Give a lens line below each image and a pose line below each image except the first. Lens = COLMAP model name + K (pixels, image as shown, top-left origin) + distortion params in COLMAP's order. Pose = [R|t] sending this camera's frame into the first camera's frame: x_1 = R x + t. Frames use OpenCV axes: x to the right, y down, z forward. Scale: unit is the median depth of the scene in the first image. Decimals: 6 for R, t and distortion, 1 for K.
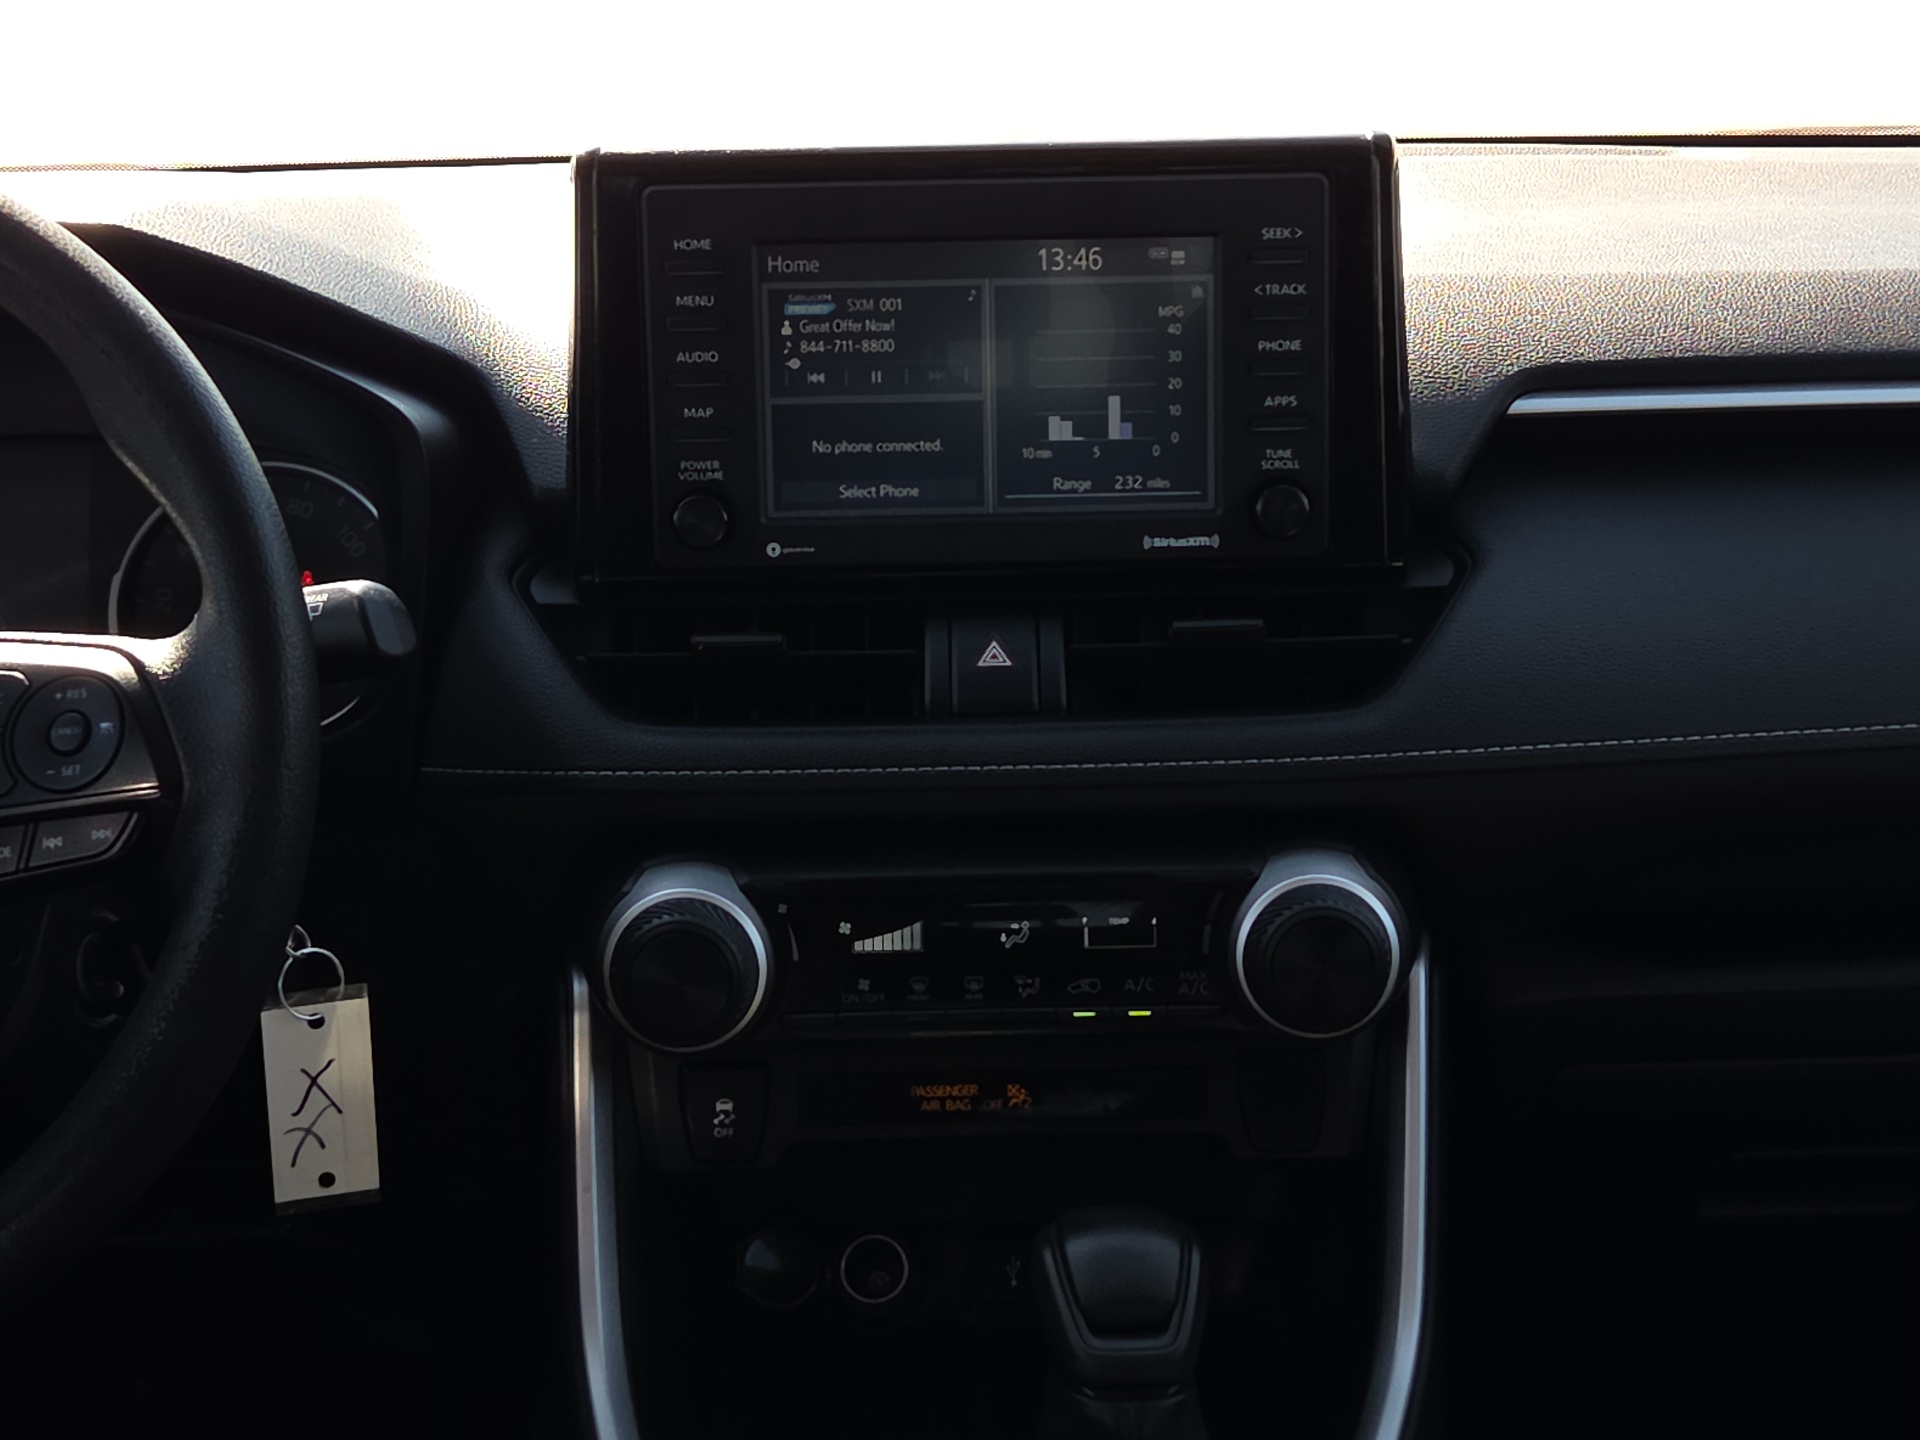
lens RADIAL K [[3306.9, 0, 979.1], [0, 3306.9, 660.0], [0, 0, 1]] dist [0.163987, -0.621090]
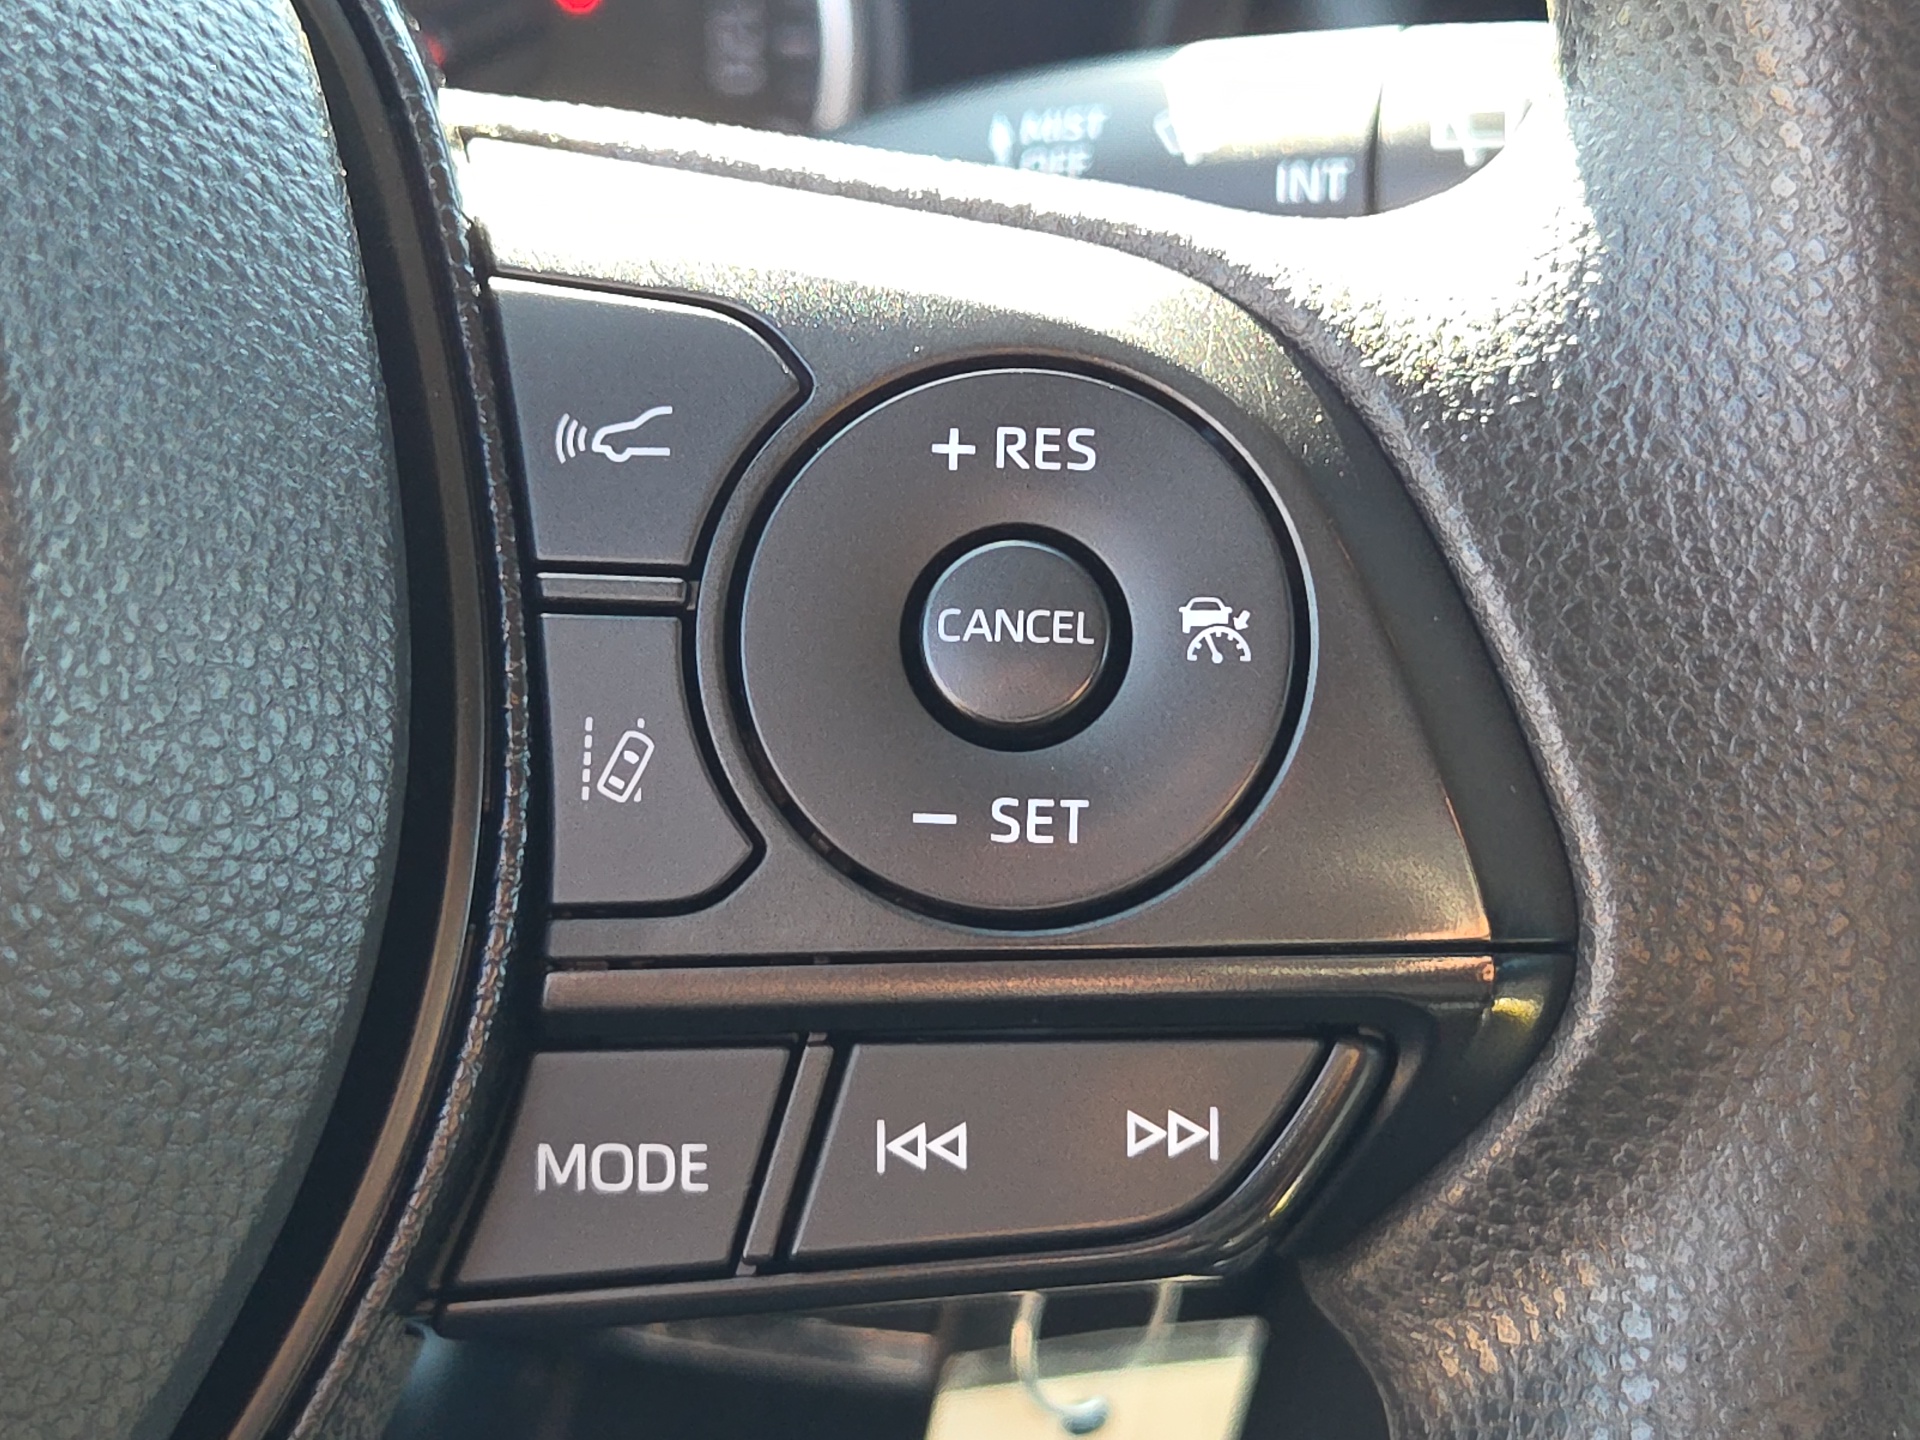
lens RADIAL K [[3460.6, 0, 960.0], [0, 3460.6, 720.0], [0, 0, 1]] dist [0.024458, 0.031762]
pose [[0.976471, 0.073689, 0.202669, -0.264901], [-0.105314, 0.983065, 0.149973, -0.004511], [-0.188185, -0.167788, 0.967695, 0.650327]]
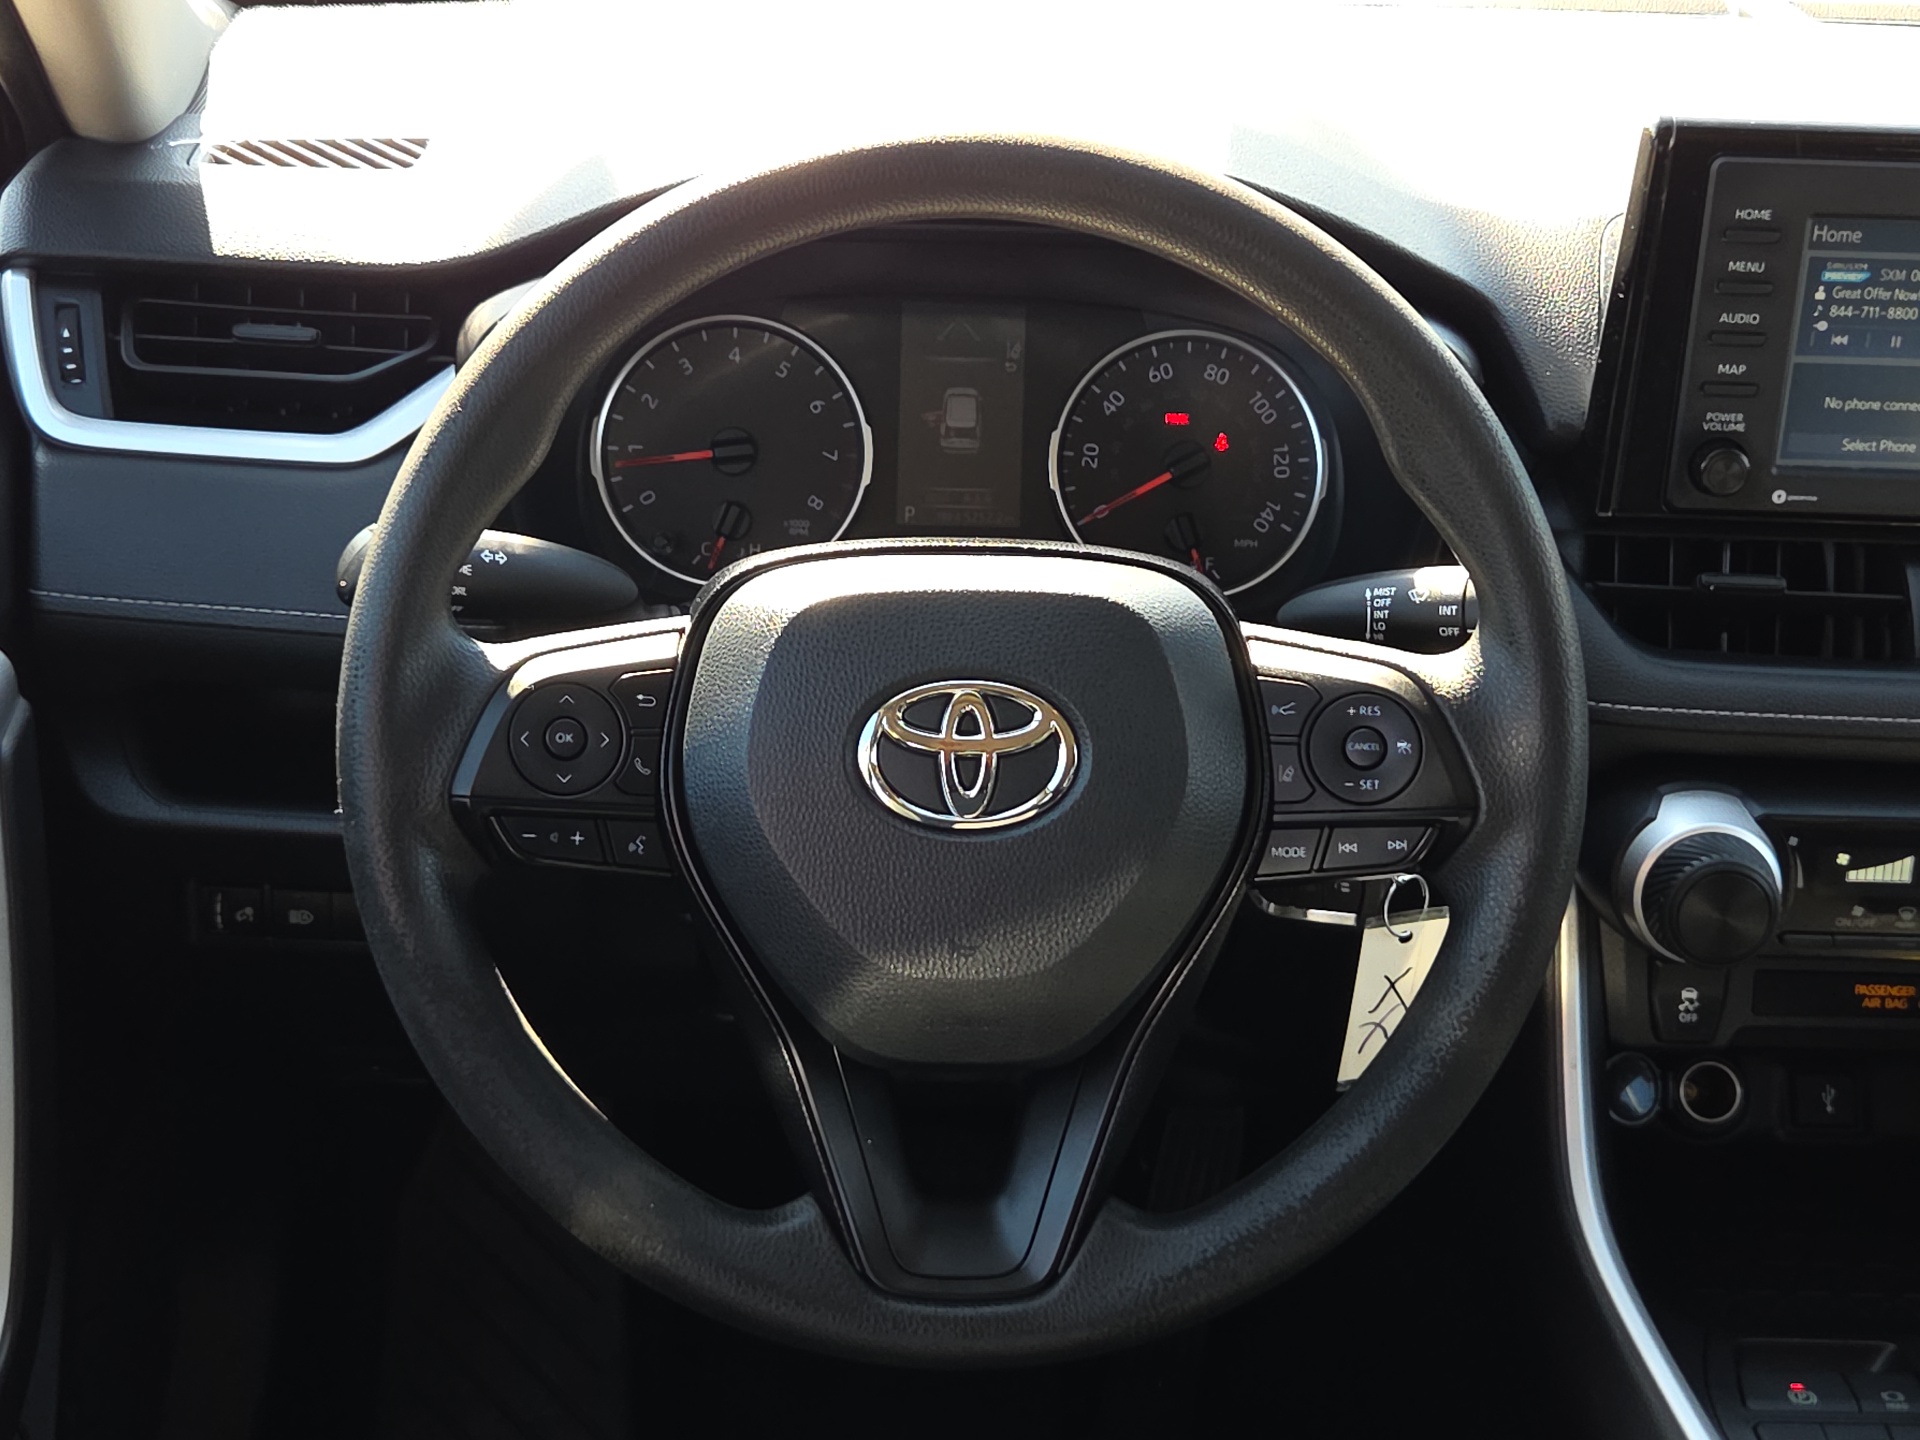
lens RADIAL K [[2921.1, 0, 966.2], [0, 2921.1, 632.0], [0, 0, 1]] dist [0.157244, -0.507144]
pose [[0.997423, 0.051320, 0.050128, -0.373313], [-0.059634, 0.981546, 0.181689, -0.149180], [-0.039878, -0.184211, 0.982077, 0.063231]]
